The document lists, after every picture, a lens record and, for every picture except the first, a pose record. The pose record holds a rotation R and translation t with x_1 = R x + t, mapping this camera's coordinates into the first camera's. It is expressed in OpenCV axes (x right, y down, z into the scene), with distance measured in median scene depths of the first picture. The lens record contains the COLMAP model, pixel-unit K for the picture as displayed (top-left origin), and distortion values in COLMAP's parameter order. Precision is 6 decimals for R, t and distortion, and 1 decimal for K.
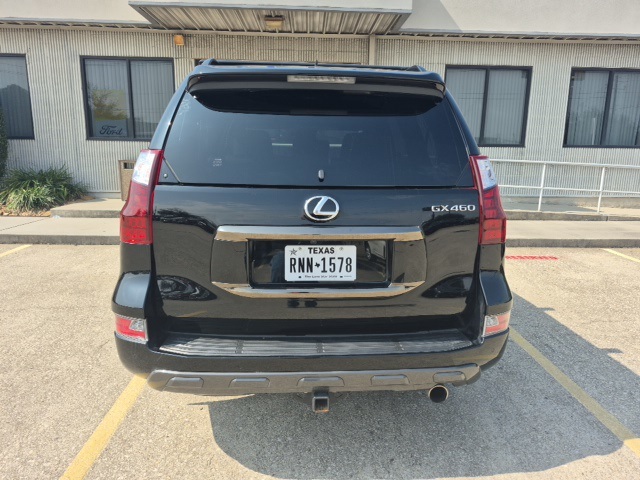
lens RADIAL K [[440.2, 0, 320.8], [0, 440.2, 233.1], [0, 0, 1]] dist [0.018683, -0.005085]
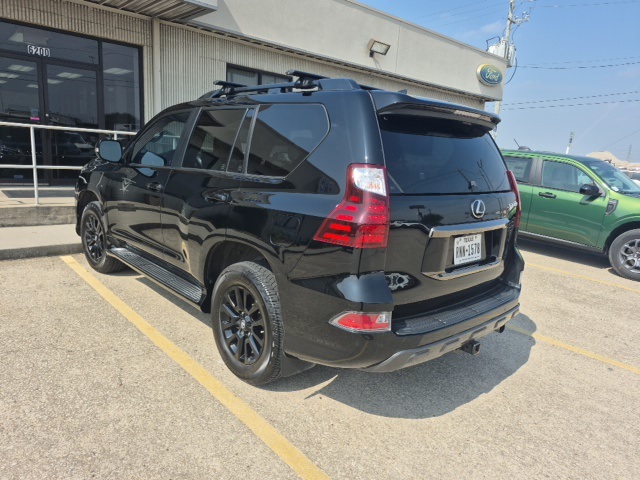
lens RADIAL K [[439.6, 0, 311.4], [0, 439.6, 239.8], [0, 0, 1]] dist [0.060980, -0.058477]
pose [[0.781904, -0.088868, 0.617032, -0.626236], [0.064346, 0.996005, 0.061910, -0.039207], [-0.620069, -0.008704, 0.784499, 0.112651]]
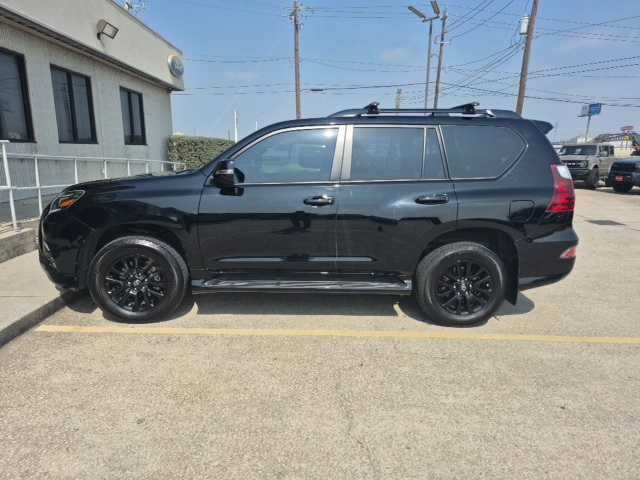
lens RADIAL K [[457.5, 0, 301.2], [0, 457.5, 240.3], [0, 0, 1]] dist [0.073254, -0.070876]
pose [[0.037460, -0.207556, 0.977506, -1.312303], [0.173928, 0.964616, 0.198154, -0.239997], [-0.984046, 0.162593, 0.072235, 1.060556]]
